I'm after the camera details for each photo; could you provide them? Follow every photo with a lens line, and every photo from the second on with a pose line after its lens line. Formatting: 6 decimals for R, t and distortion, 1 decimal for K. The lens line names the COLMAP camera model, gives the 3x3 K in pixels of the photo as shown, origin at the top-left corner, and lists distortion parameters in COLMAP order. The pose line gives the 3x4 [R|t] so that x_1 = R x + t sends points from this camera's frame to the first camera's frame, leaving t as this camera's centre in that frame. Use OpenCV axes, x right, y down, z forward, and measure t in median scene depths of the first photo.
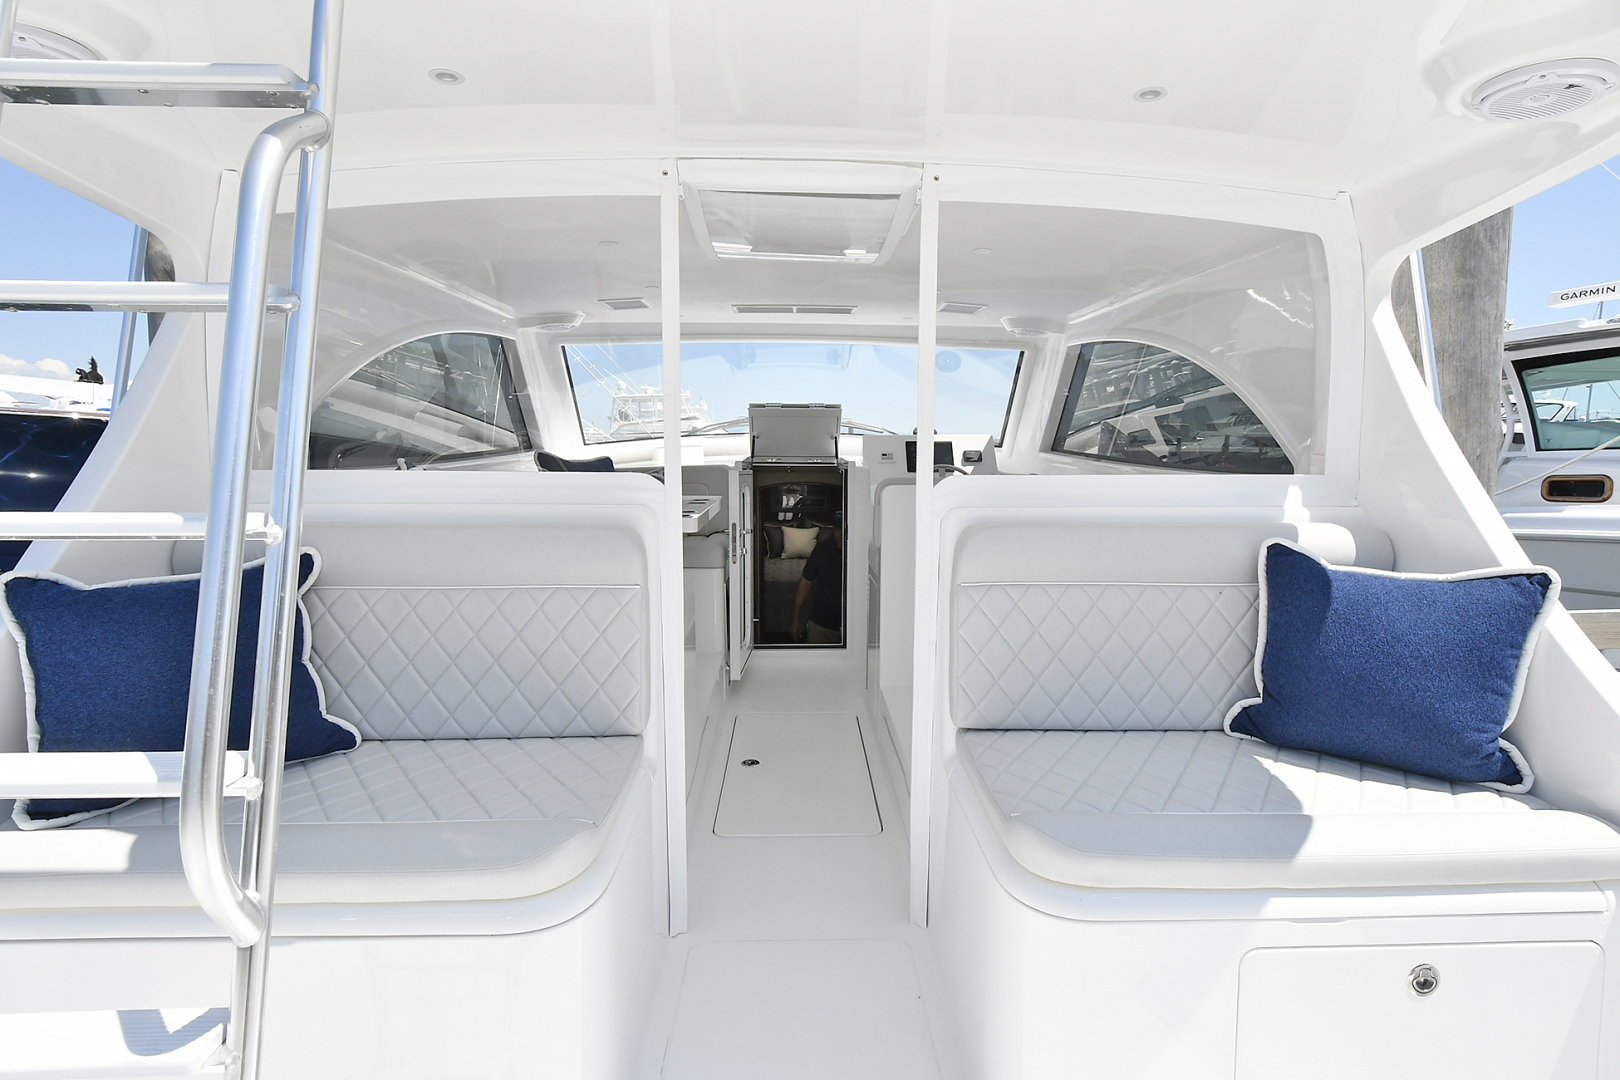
lens RADIAL K [[710.3, 0, 823.9], [0, 710.3, 510.1], [0, 0, 1]] dist [0.002718, -0.002258]
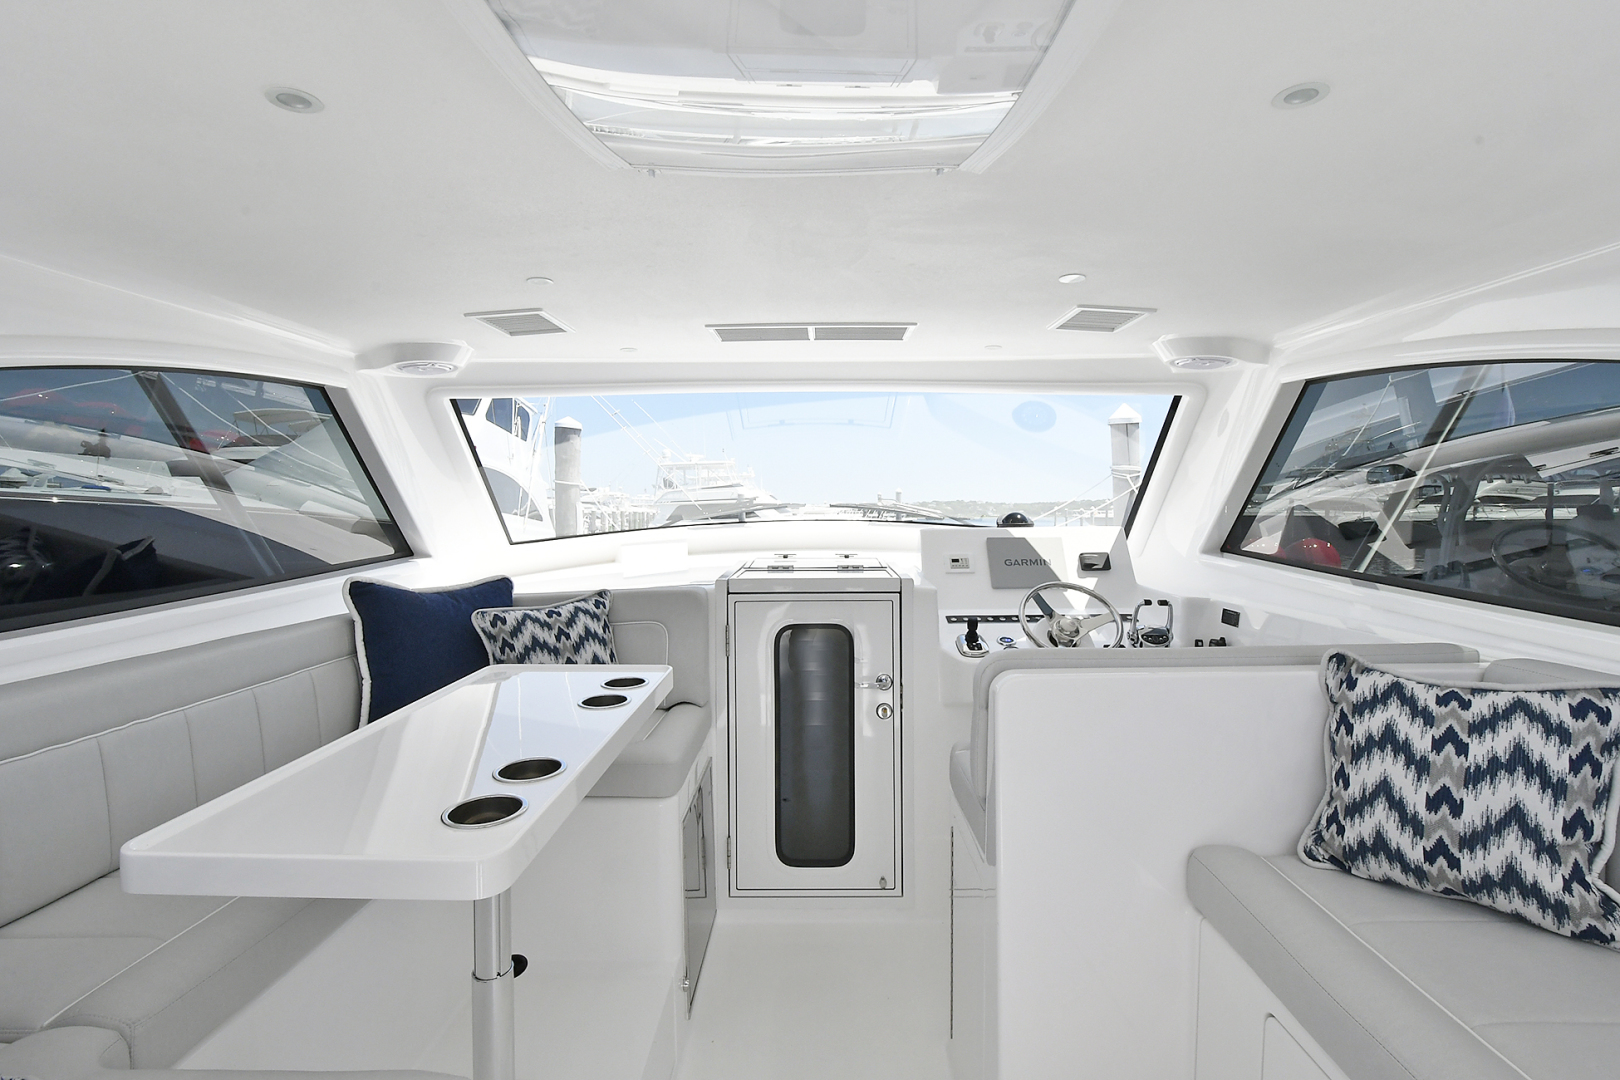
lens RADIAL K [[710.3, 0, 829.8], [0, 710.3, 534.7], [0, 0, 1]] dist [0.002718, -0.002258]
pose [[0.998461, -0.007651, -0.054920, 0.007531], [0.004541, 0.998390, -0.056547, -0.076587], [0.055264, 0.056211, 0.996888, 0.412932]]
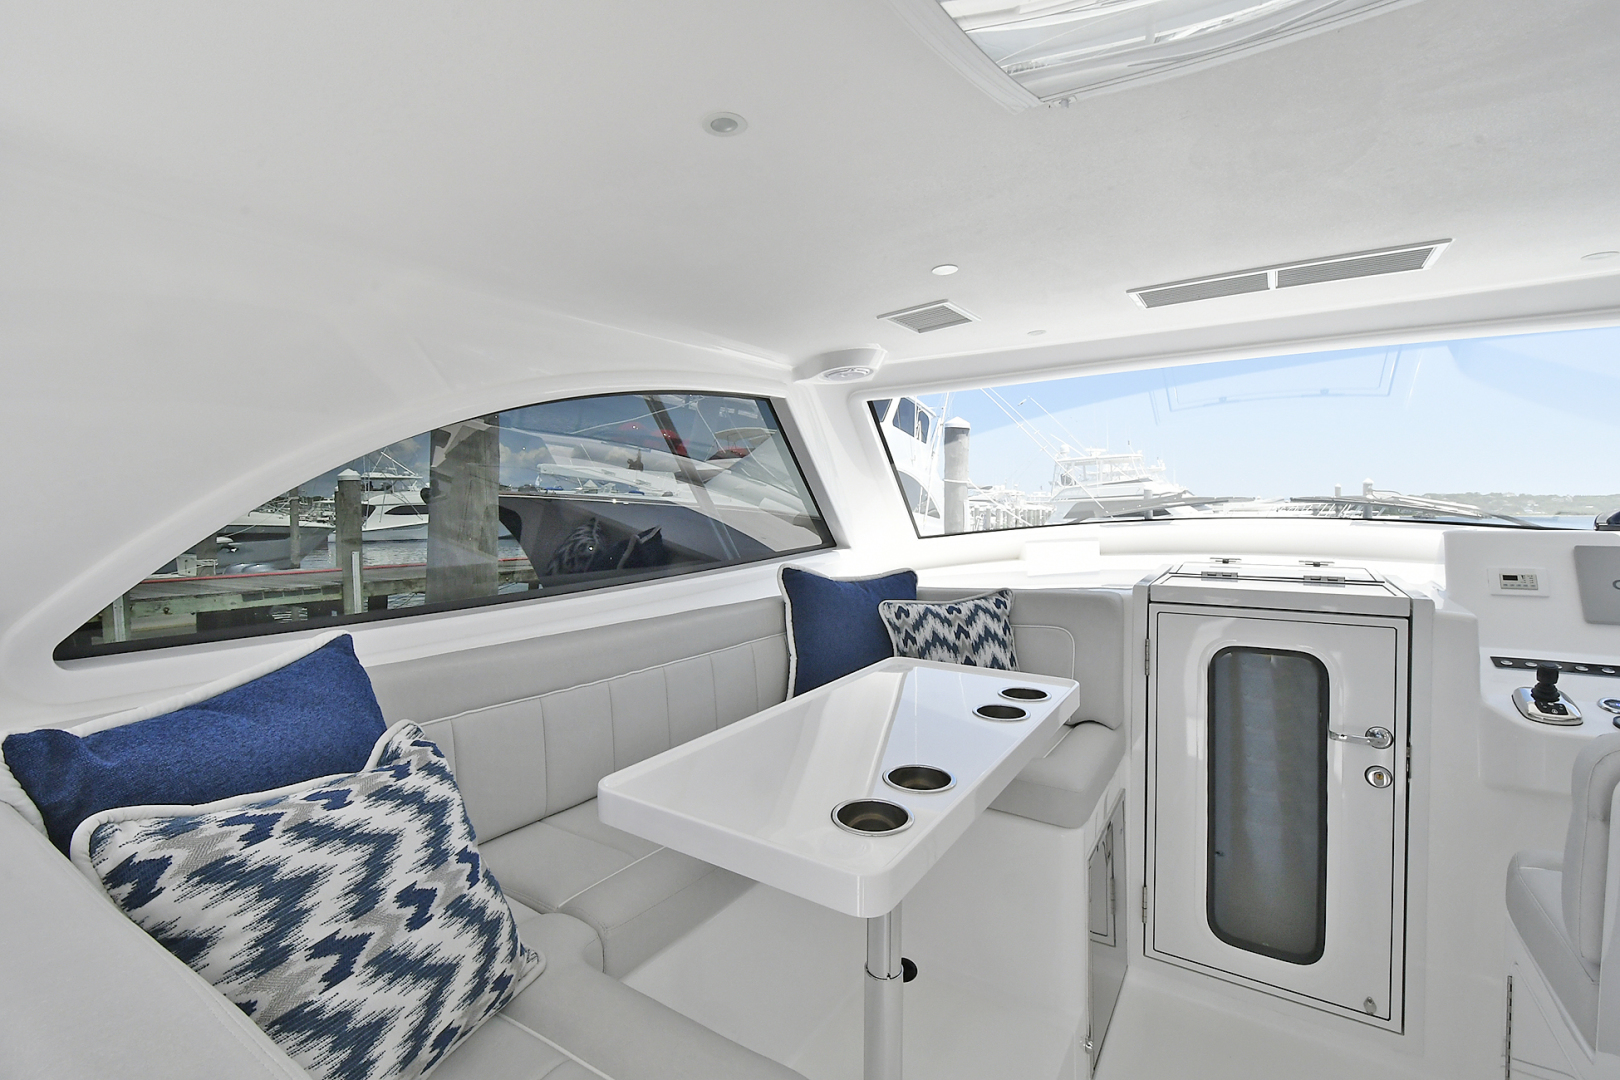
lens RADIAL K [[710.3, 0, 810.0], [0, 710.3, 532.1], [0, 0, 1]] dist [0.002718, -0.002258]
pose [[0.812304, 0.011296, -0.583125, -0.012643], [-0.045683, 0.997973, -0.044305, -0.077779], [0.581443, 0.062628, 0.811173, 0.449846]]
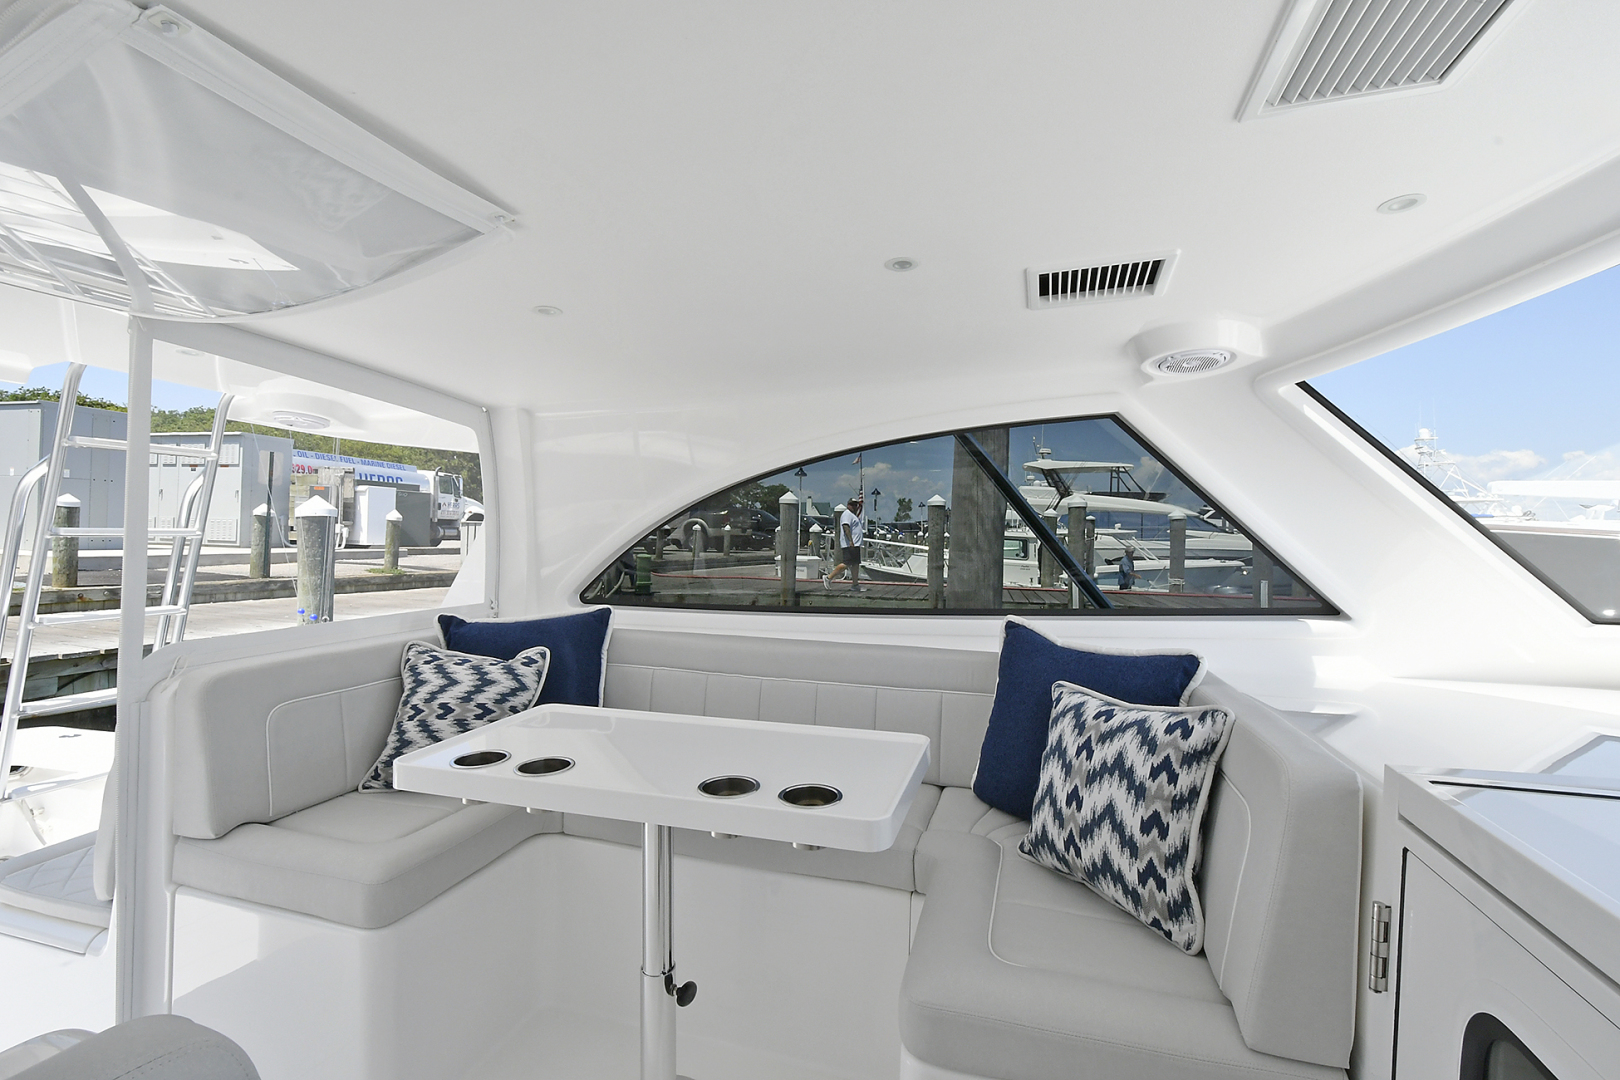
lens RADIAL K [[710.3, 0, 813.4], [0, 710.3, 537.6], [0, 0, 1]] dist [0.002718, -0.002258]
pose [[-0.364388, -0.004697, -0.931236, 0.131959], [-0.093742, 0.995093, 0.031661, -0.129208], [0.926517, 0.098833, -0.363040, 0.936675]]
